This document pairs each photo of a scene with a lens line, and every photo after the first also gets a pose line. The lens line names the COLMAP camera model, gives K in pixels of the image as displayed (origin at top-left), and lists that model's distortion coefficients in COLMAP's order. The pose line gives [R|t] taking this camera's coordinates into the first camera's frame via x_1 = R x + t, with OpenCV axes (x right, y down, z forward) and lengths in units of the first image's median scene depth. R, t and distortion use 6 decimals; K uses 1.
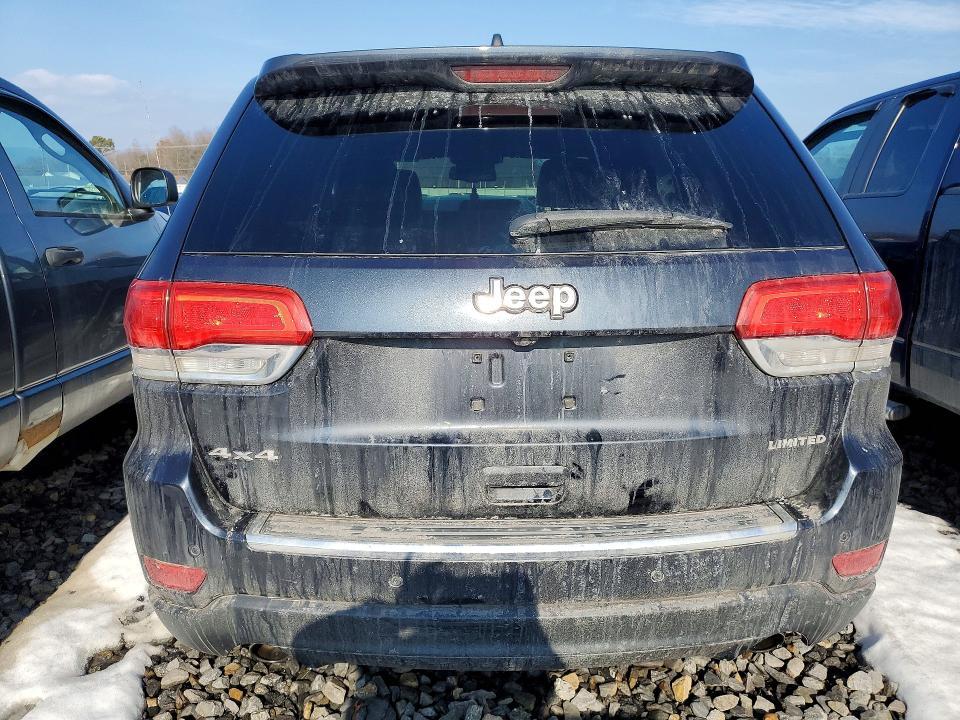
lens RADIAL K [[764.3, 0, 484.4], [0, 764.3, 359.4], [0, 0, 1]] dist [0.023210, 0.004599]
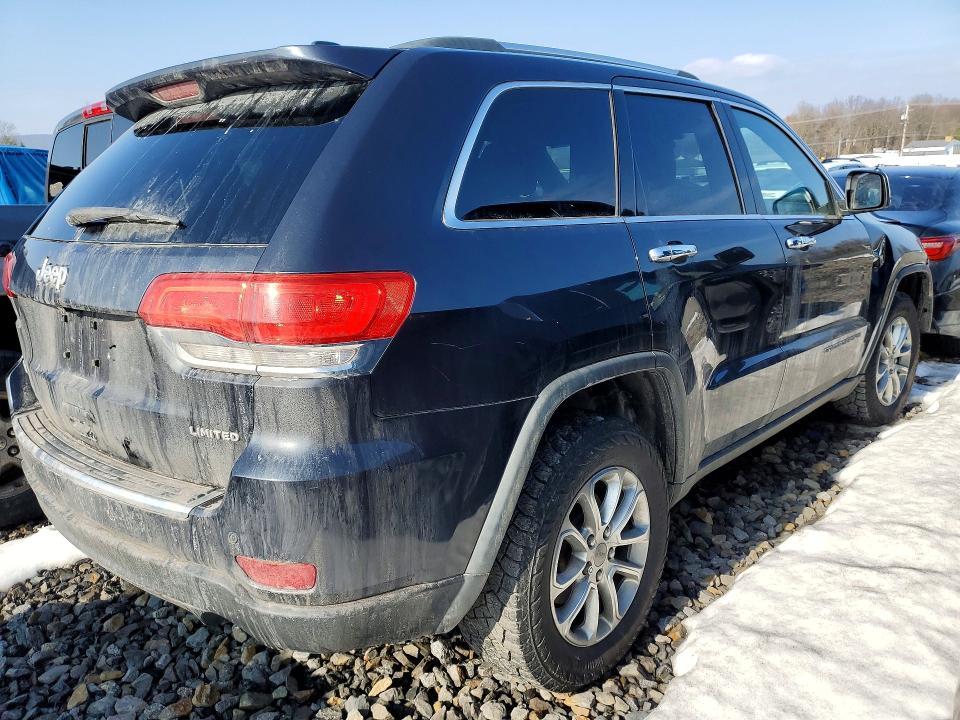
lens RADIAL K [[764.3, 0, 484.4], [0, 764.3, 359.4], [0, 0, 1]] dist [0.023210, 0.004599]
pose [[0.712101, 0.135411, -0.688894, 1.379457], [-0.115138, 0.990463, 0.075672, -0.112100], [0.692571, 0.025432, 0.720901, 0.517226]]
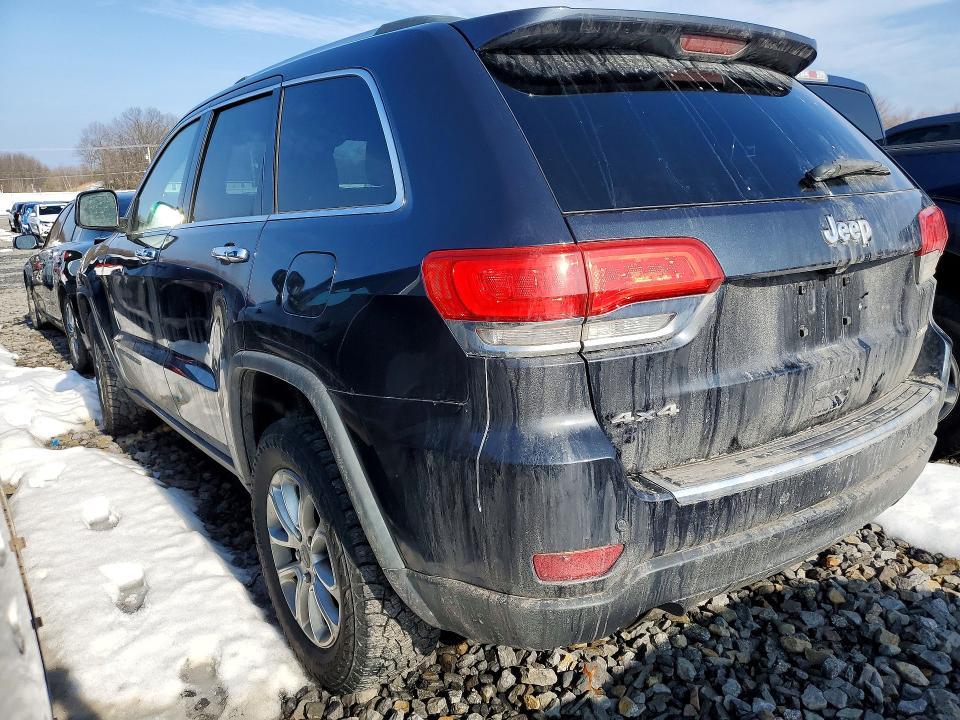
lens RADIAL K [[764.3, 0, 484.4], [0, 764.3, 359.4], [0, 0, 1]] dist [0.023210, 0.004599]
pose [[0.823404, -0.147095, 0.548059, -1.001087], [0.150927, 0.987800, 0.038366, -0.013642], [-0.547016, 0.051126, 0.835560, 0.294214]]
